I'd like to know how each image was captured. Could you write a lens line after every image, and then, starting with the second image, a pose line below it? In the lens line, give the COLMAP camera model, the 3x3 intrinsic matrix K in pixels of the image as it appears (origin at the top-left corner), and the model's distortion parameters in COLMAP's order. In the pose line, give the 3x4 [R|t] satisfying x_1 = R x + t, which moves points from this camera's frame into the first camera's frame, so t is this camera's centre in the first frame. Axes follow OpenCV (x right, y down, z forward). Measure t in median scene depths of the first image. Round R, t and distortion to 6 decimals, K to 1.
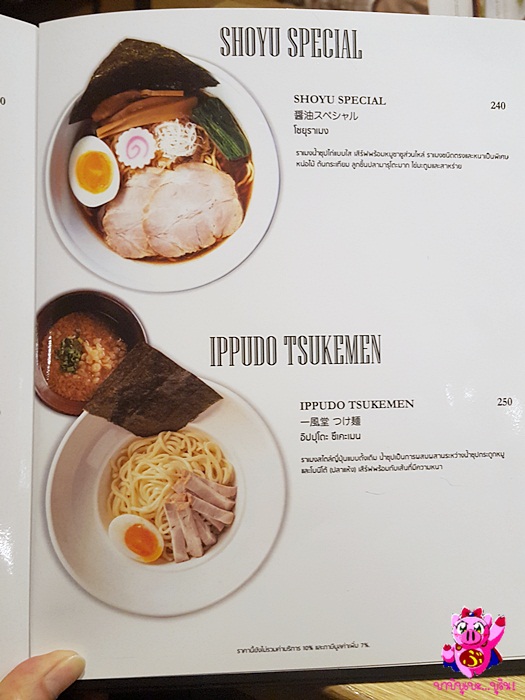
lens RADIAL K [[682.3, 0, 262.2], [0, 682.3, 350.1], [0, 0, 1]] dist [-0.007998, 0.236213]
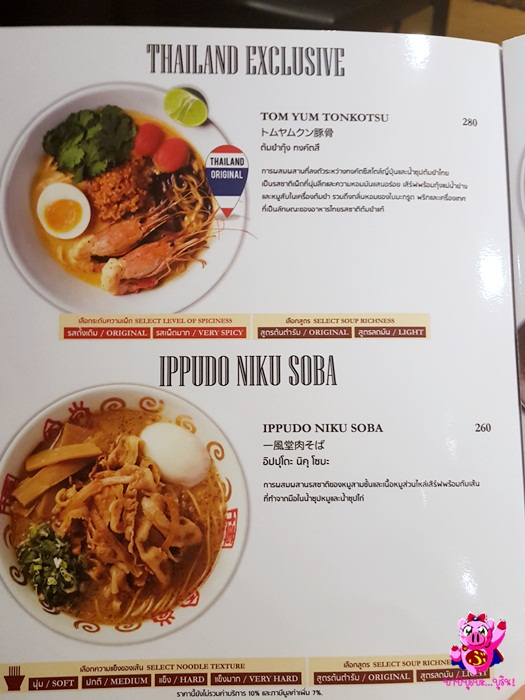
lens RADIAL K [[693.8, 0, 262.5], [0, 693.8, 327.9], [0, 0, 1]] dist [0.106660, -0.005542]
pose [[0.998730, 0.006290, -0.049983, 0.113941], [-0.009279, 0.998167, -0.059798, -0.001328], [0.049515, 0.060186, 0.996958, 0.010866]]
